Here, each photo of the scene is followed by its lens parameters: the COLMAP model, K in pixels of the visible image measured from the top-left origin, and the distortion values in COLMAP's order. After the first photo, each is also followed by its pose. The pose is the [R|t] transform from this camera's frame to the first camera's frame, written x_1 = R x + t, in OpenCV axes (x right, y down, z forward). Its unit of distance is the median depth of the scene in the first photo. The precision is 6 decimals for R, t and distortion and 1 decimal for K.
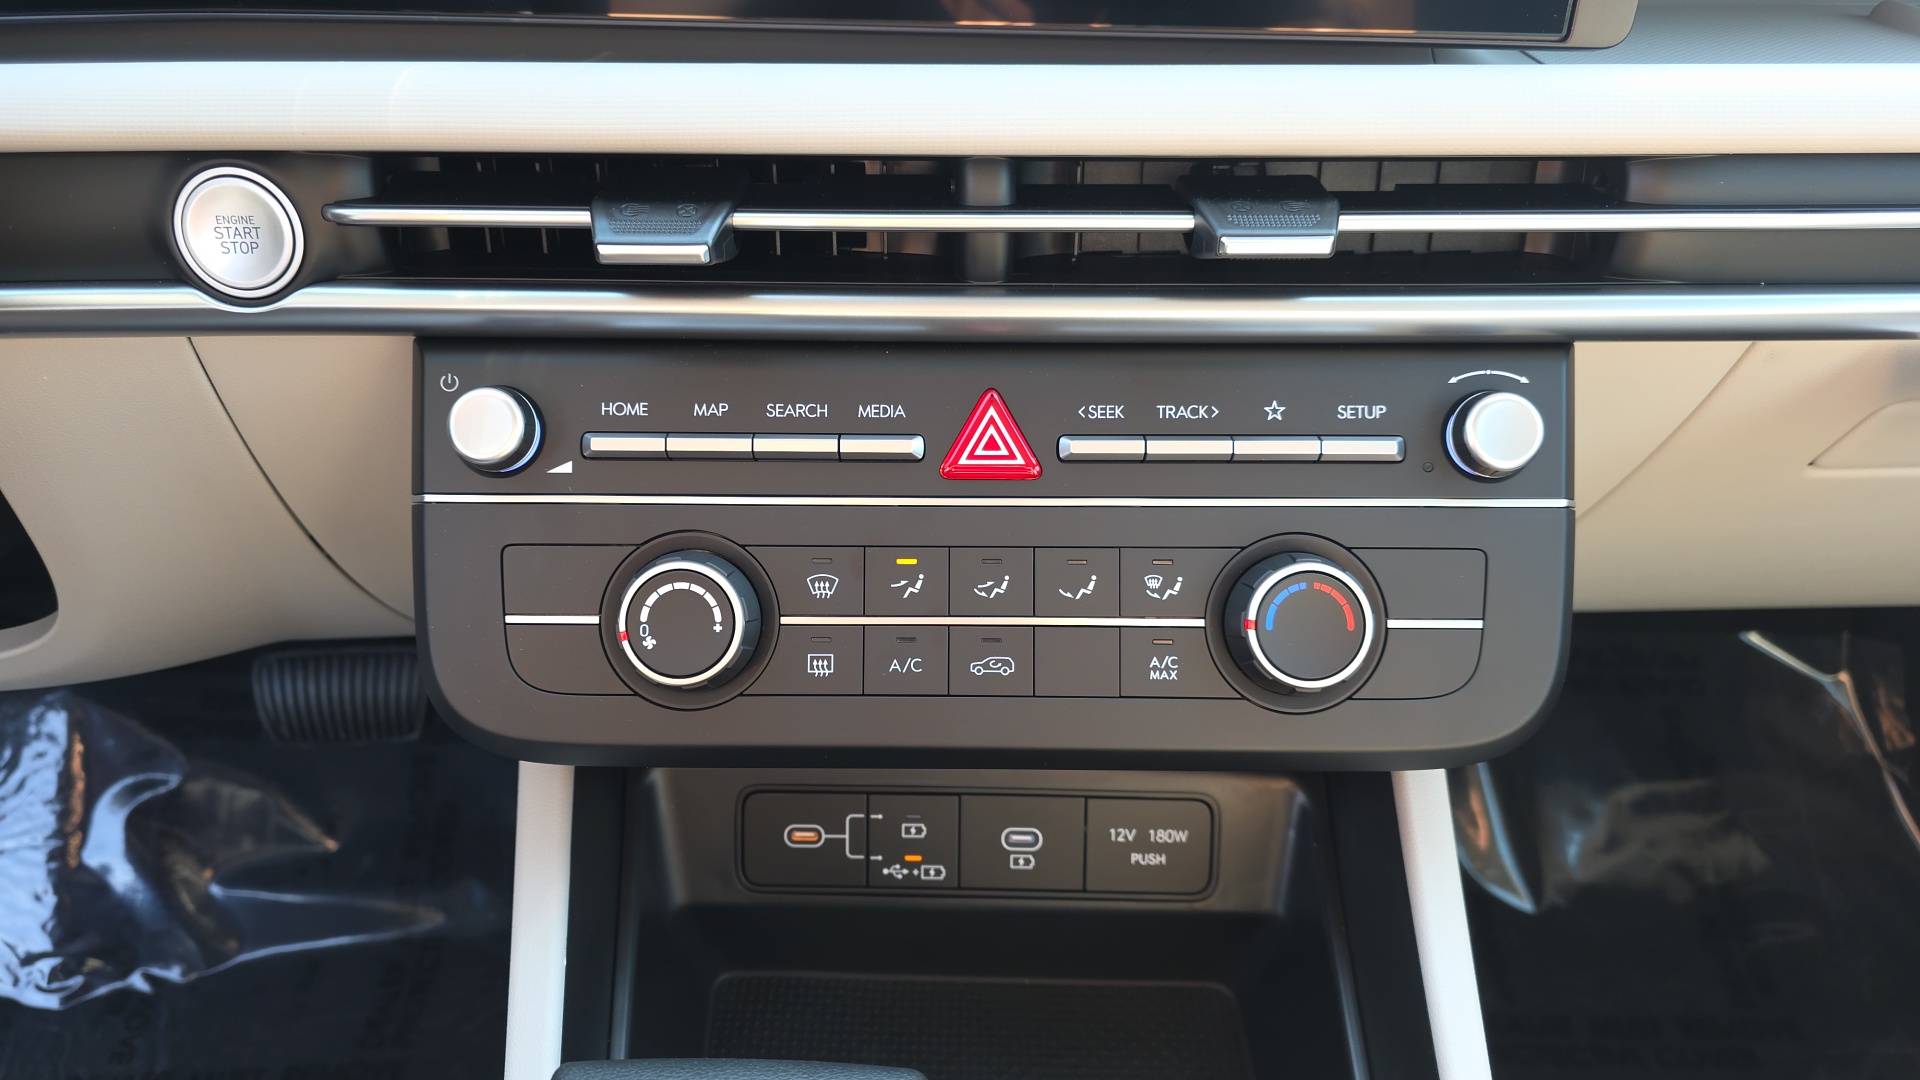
lens RADIAL K [[1325.6, 0, 929.9], [0, 1325.6, 539.4], [0, 0, 1]] dist [0.109094, -0.182013]
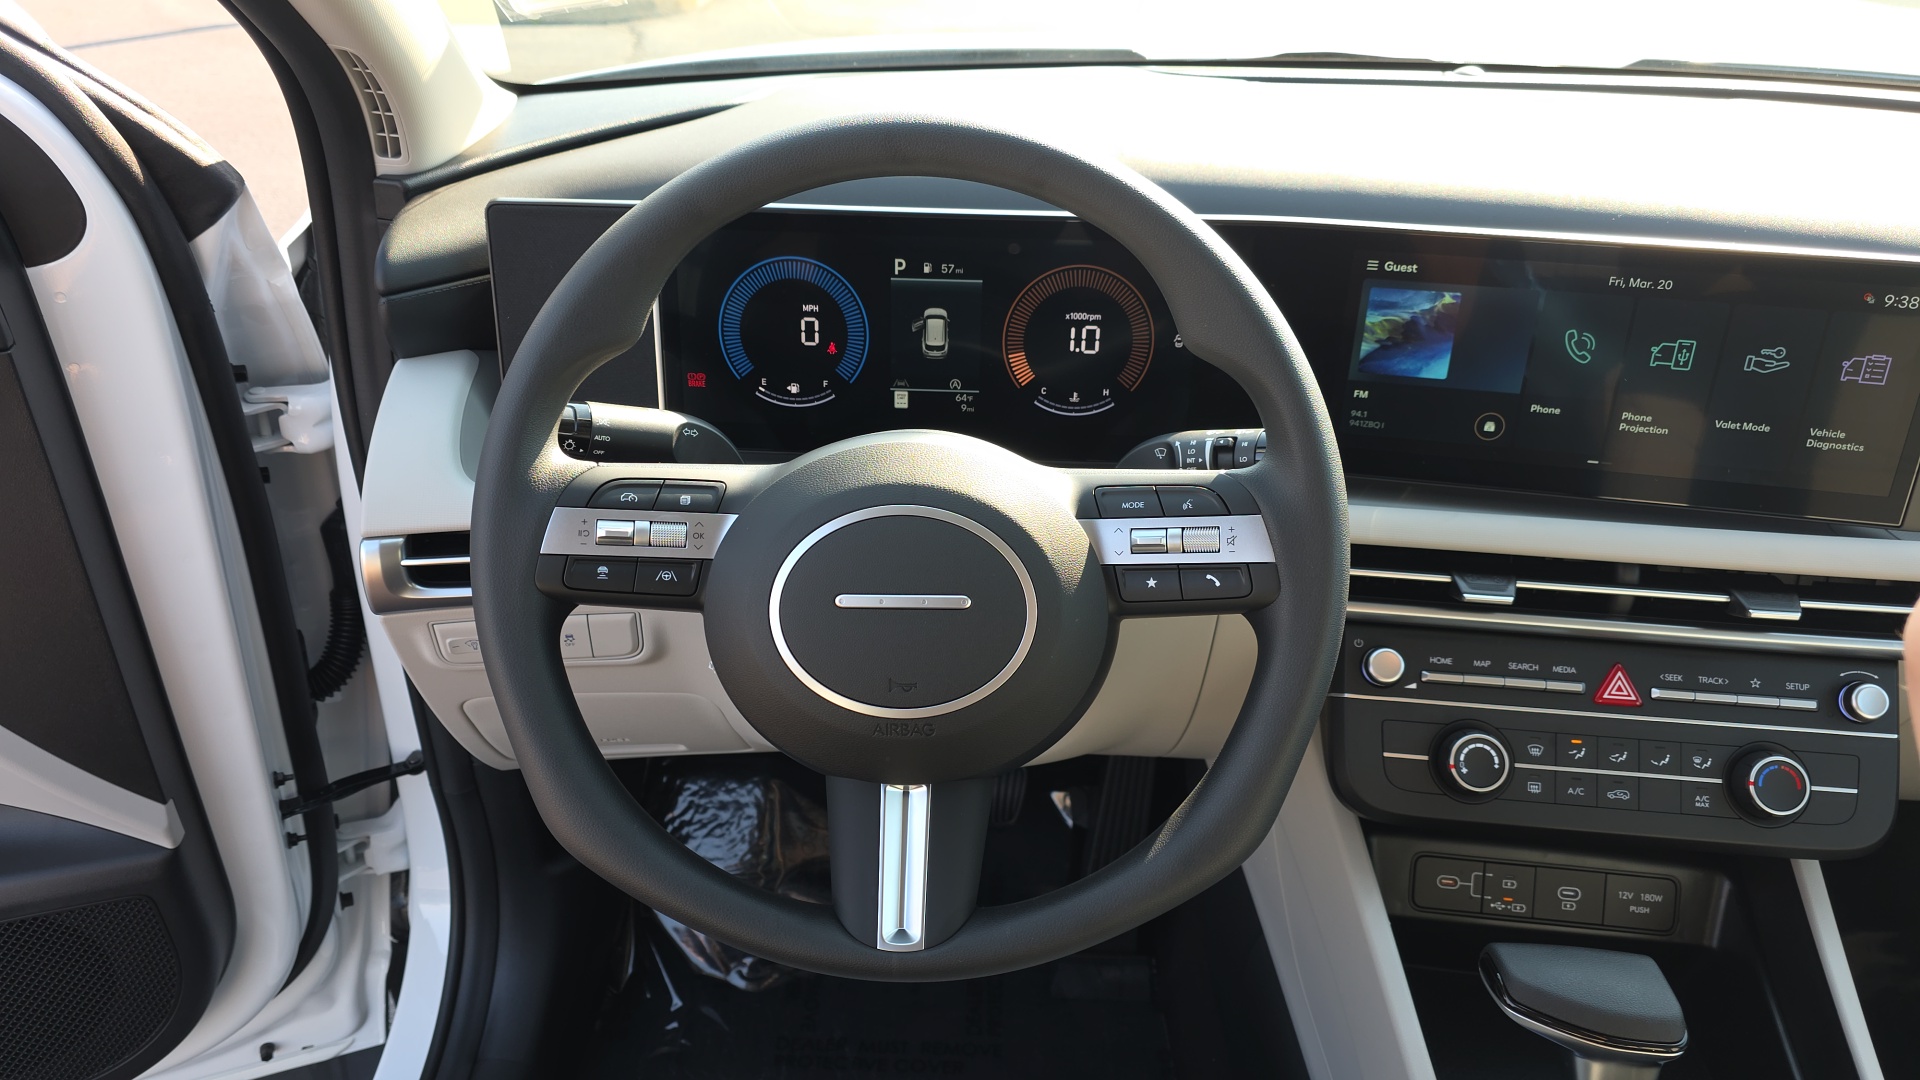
lens RADIAL K [[1308.4, 0, 945.9], [0, 1308.4, 544.7], [0, 0, 1]] dist [0.047462, -0.060367]
pose [[0.995592, 0.061996, -0.070374, -0.897114], [-0.069369, 0.991761, -0.107691, 0.001409], [0.063117, 0.112098, 0.991691, -1.201548]]
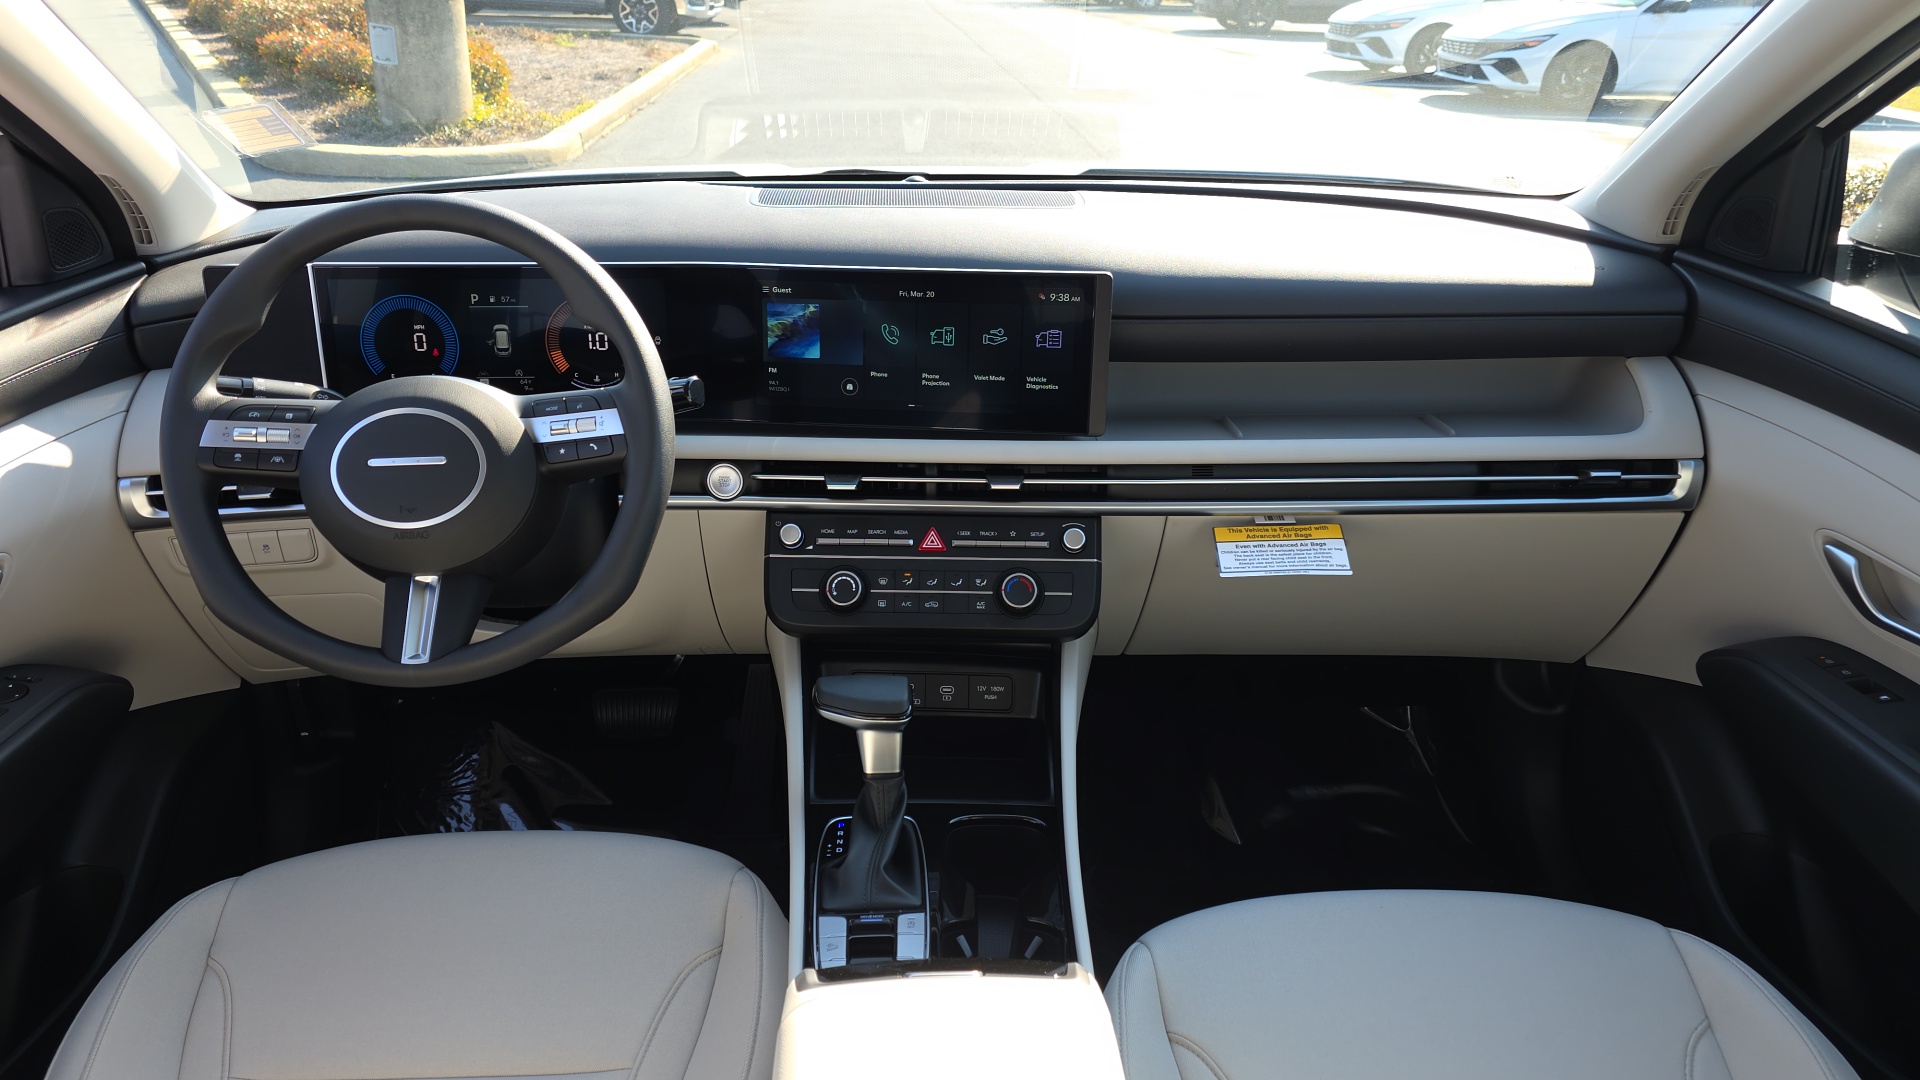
lens RADIAL K [[1280.2, 0, 930.2], [0, 1280.2, 554.4], [0, 0, 1]] dist [0.127112, -0.171950]
pose [[0.999759, 0.010928, -0.019016, 0.105277], [-0.014470, 0.980205, -0.197455, 0.624785], [0.016481, 0.197683, 0.980128, -2.288574]]
